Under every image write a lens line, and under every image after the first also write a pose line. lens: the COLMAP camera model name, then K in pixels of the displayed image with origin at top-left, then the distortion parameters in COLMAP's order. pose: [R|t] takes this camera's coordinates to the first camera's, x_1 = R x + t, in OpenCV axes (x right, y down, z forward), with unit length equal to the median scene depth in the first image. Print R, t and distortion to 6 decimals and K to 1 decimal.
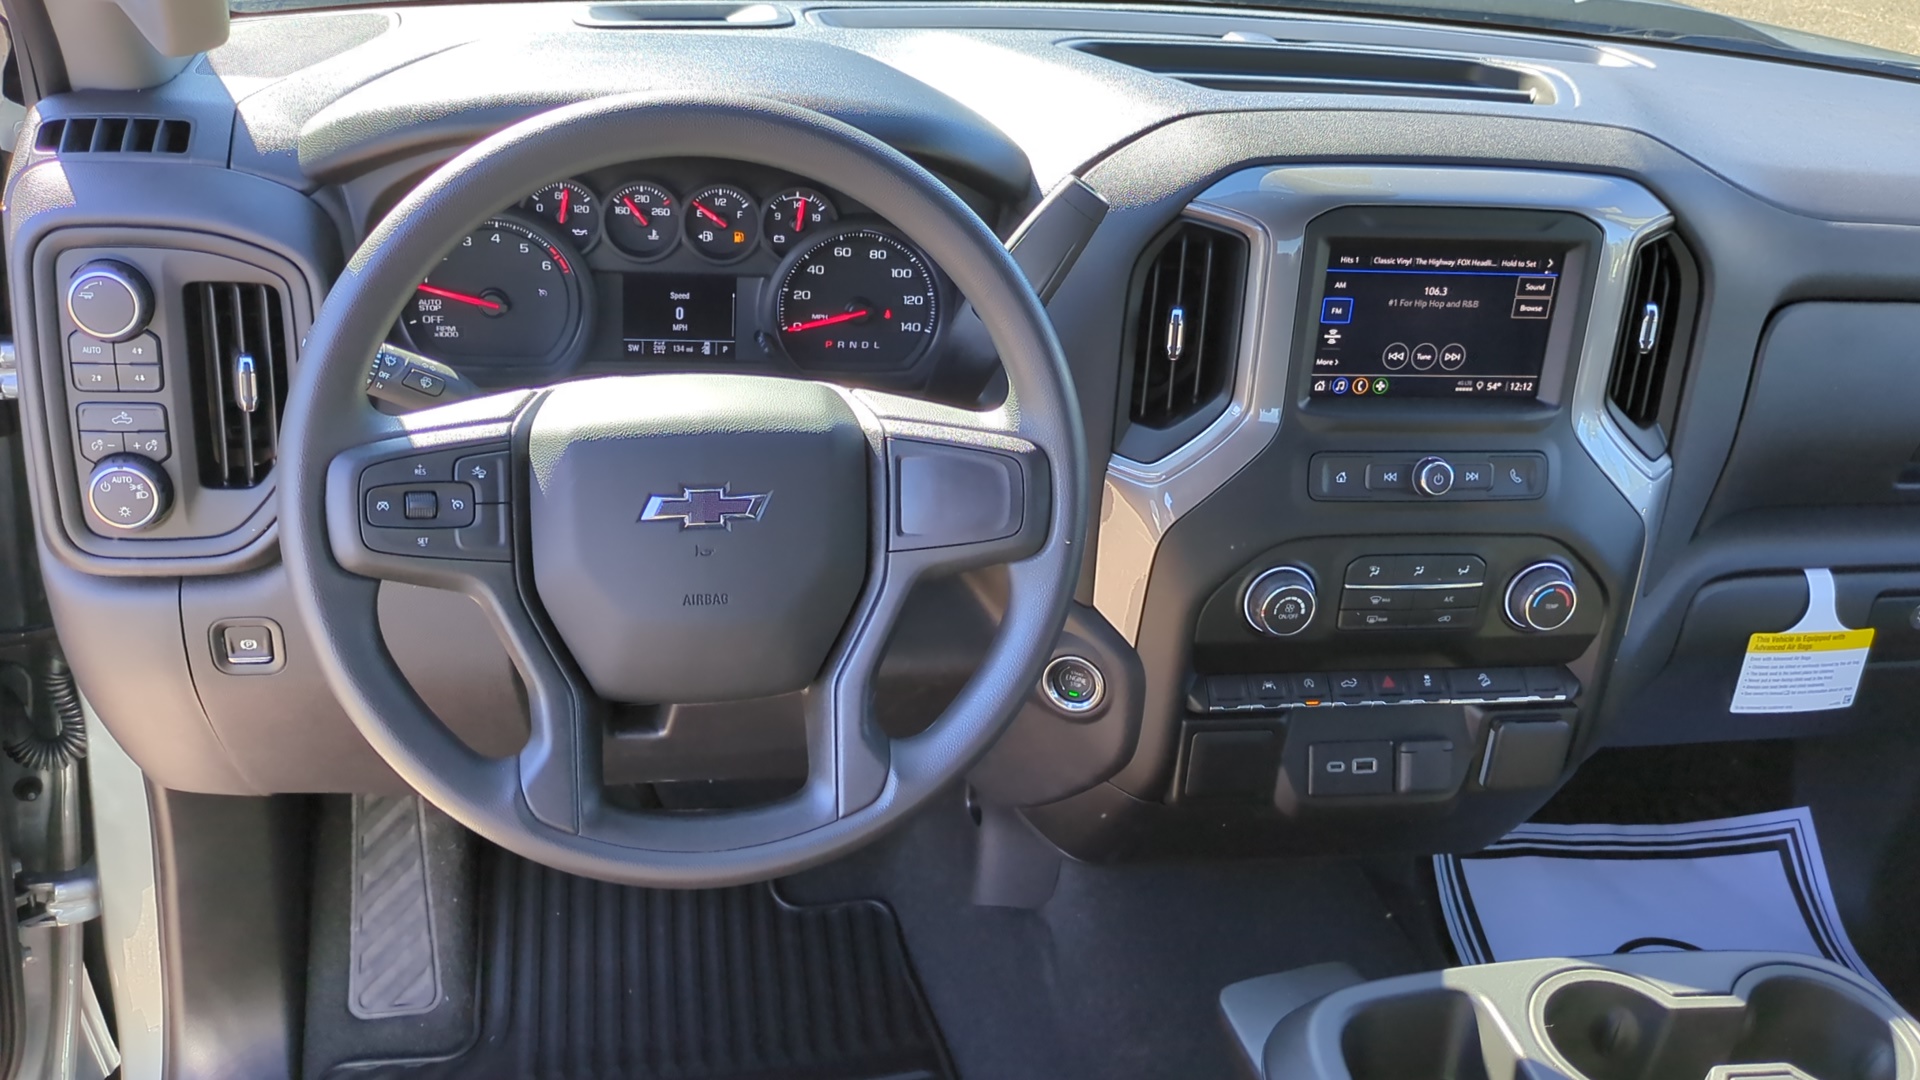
lens RADIAL K [[1588.3, 0, 944.7], [0, 1588.3, 511.2], [0, 0, 1]] dist [0.018218, -0.019062]
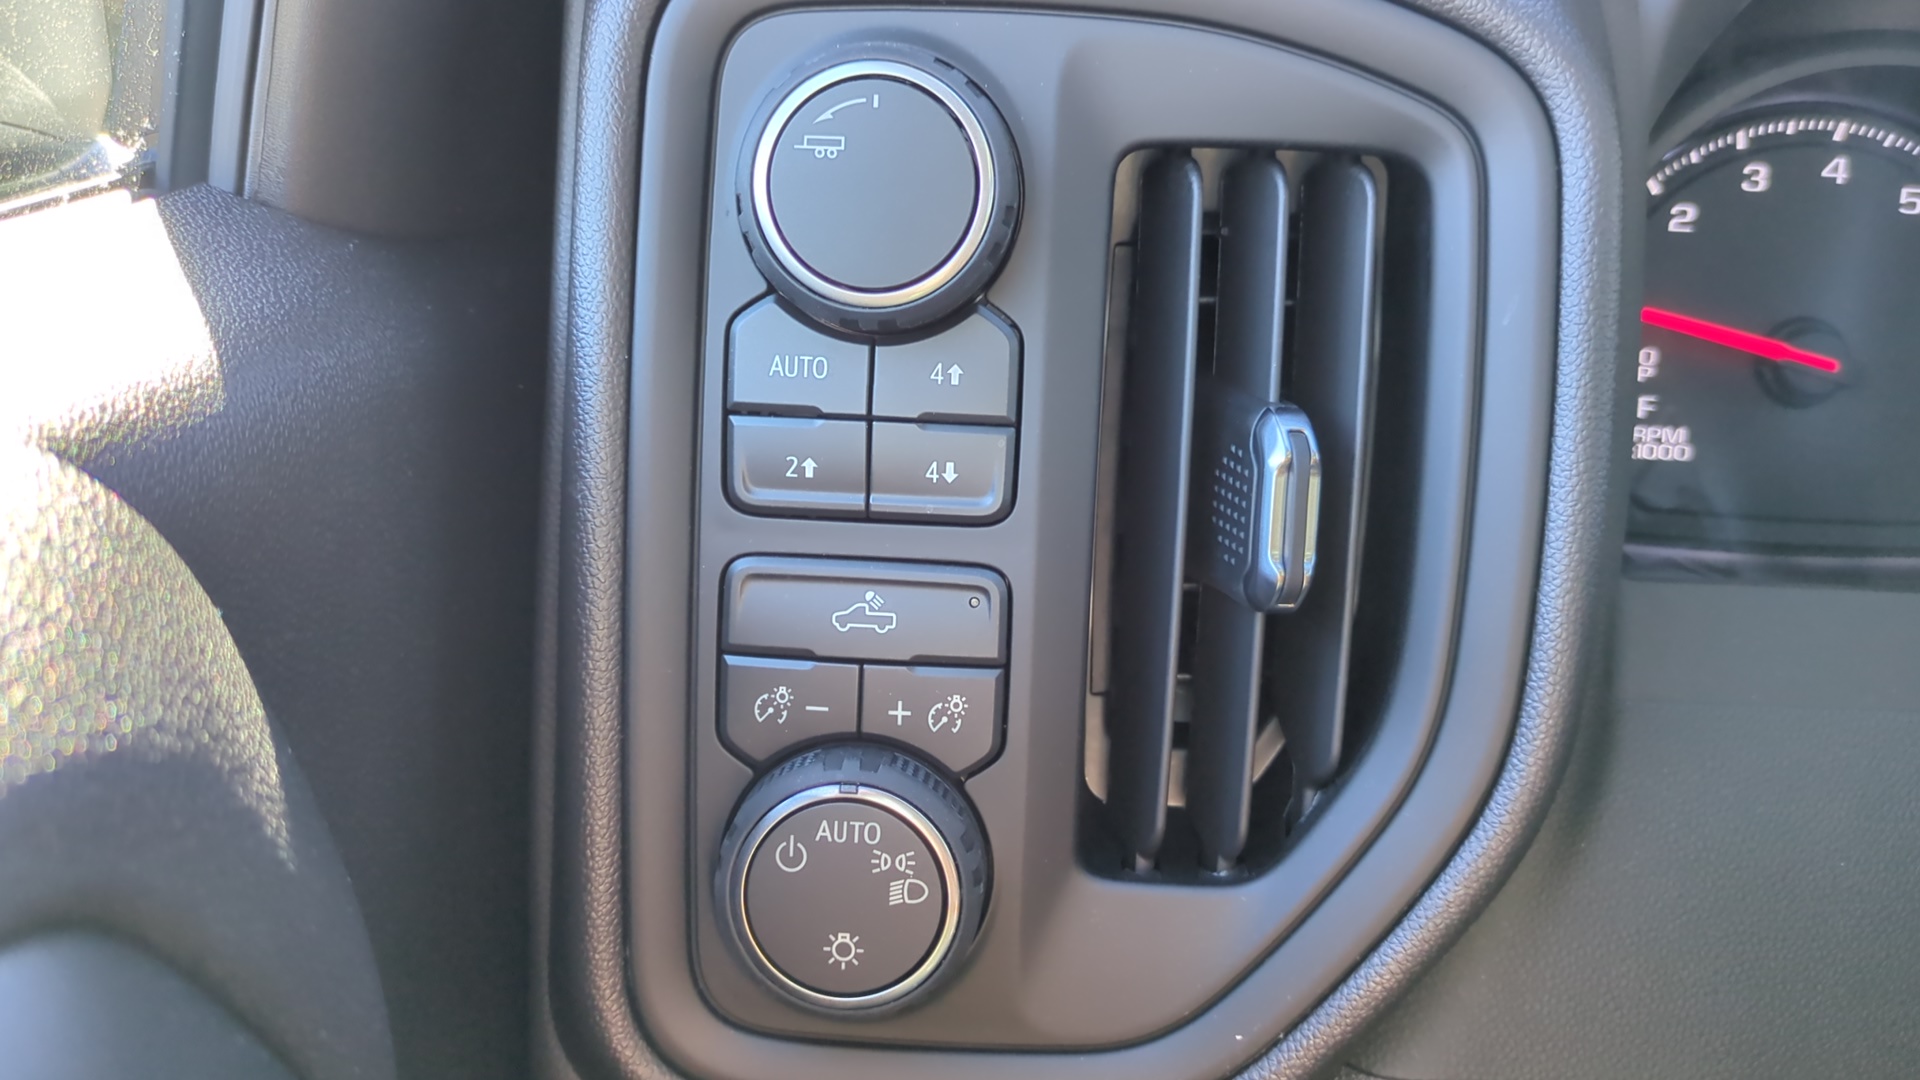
lens RADIAL K [[1588.3, 0, 962.1], [0, 1588.3, 543.0], [0, 0, 1]] dist [0.018218, -0.019062]
pose [[0.979335, 0.009714, -0.202013, -0.362691], [-0.054509, 0.974562, -0.217391, -0.008021], [0.194762, 0.223910, 0.954951, 0.598913]]
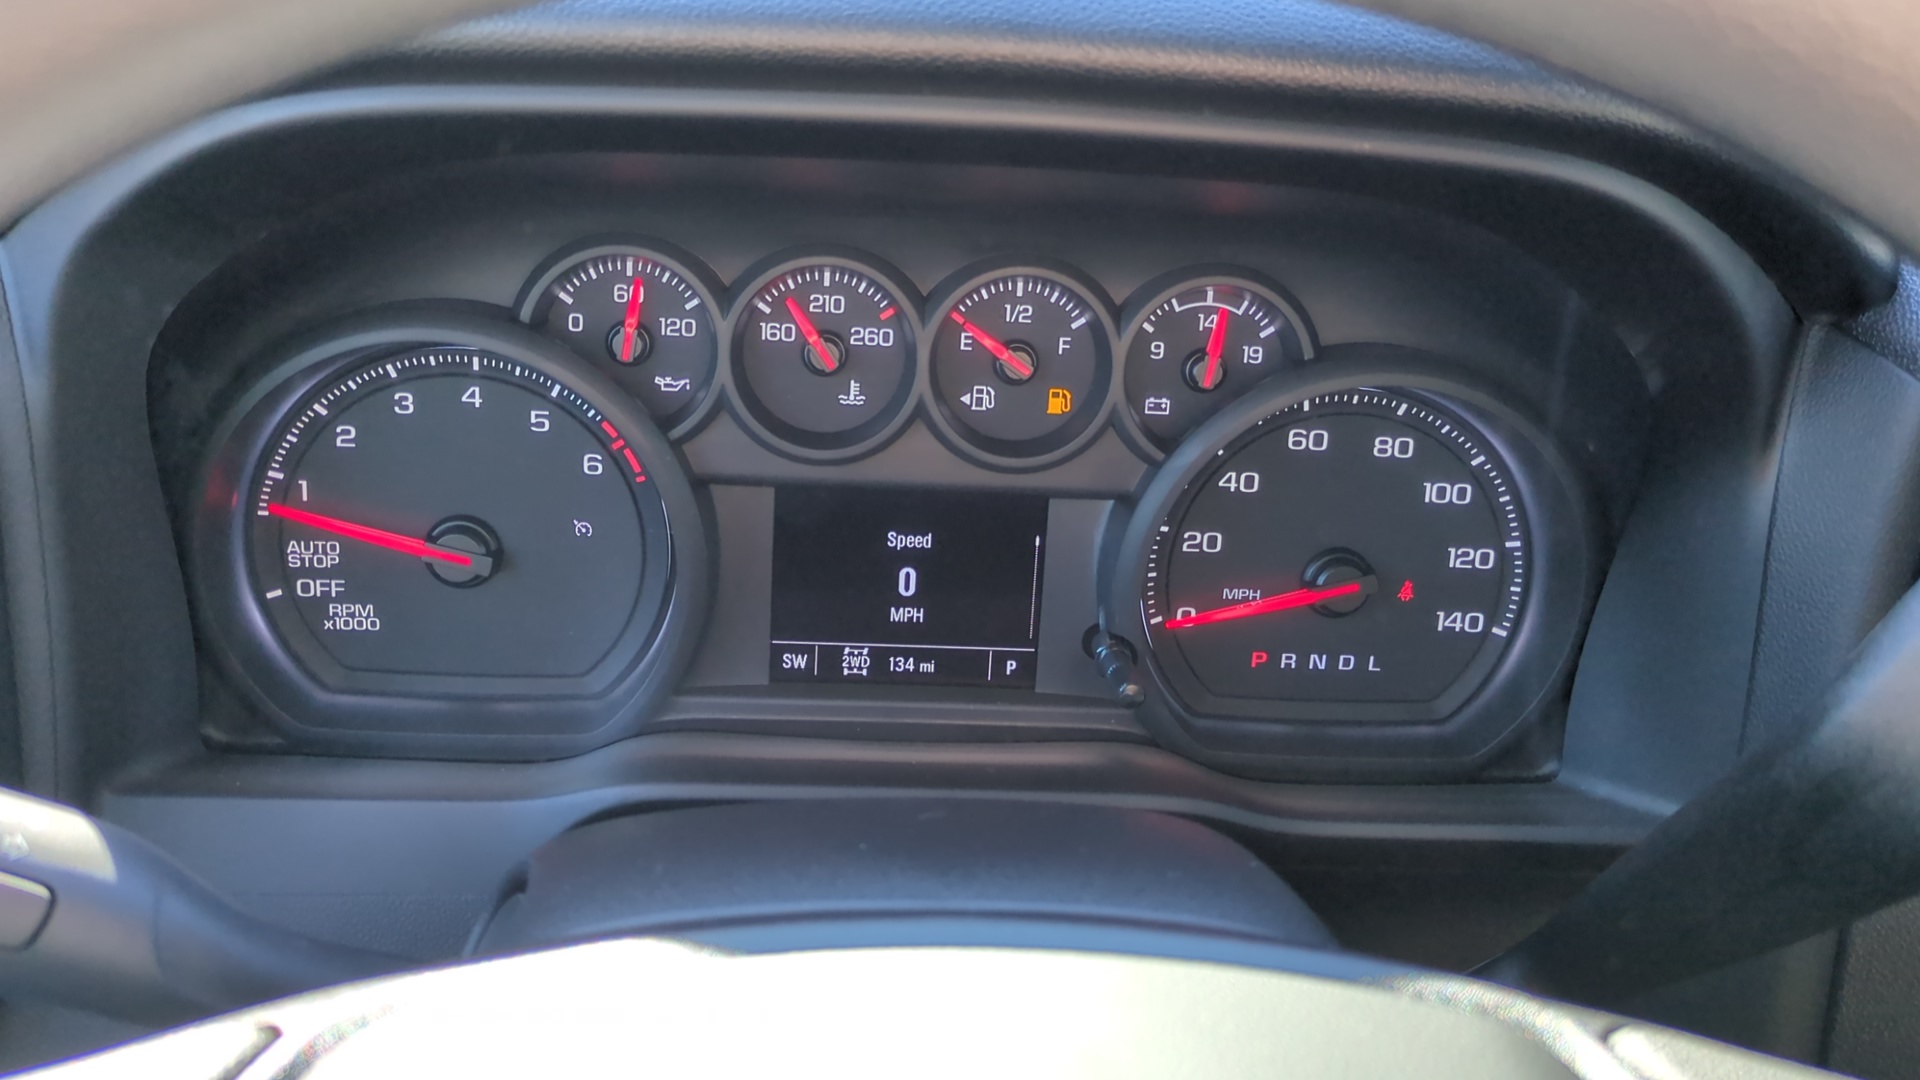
lens RADIAL K [[1588.3, 0, 955.9], [0, 1588.3, 553.8], [0, 0, 1]] dist [0.018218, -0.019062]
pose [[0.993904, 0.022083, -0.108013, -0.103591], [-0.030823, 0.996323, -0.079936, -0.093572], [0.105851, 0.082778, 0.990931, 0.558646]]
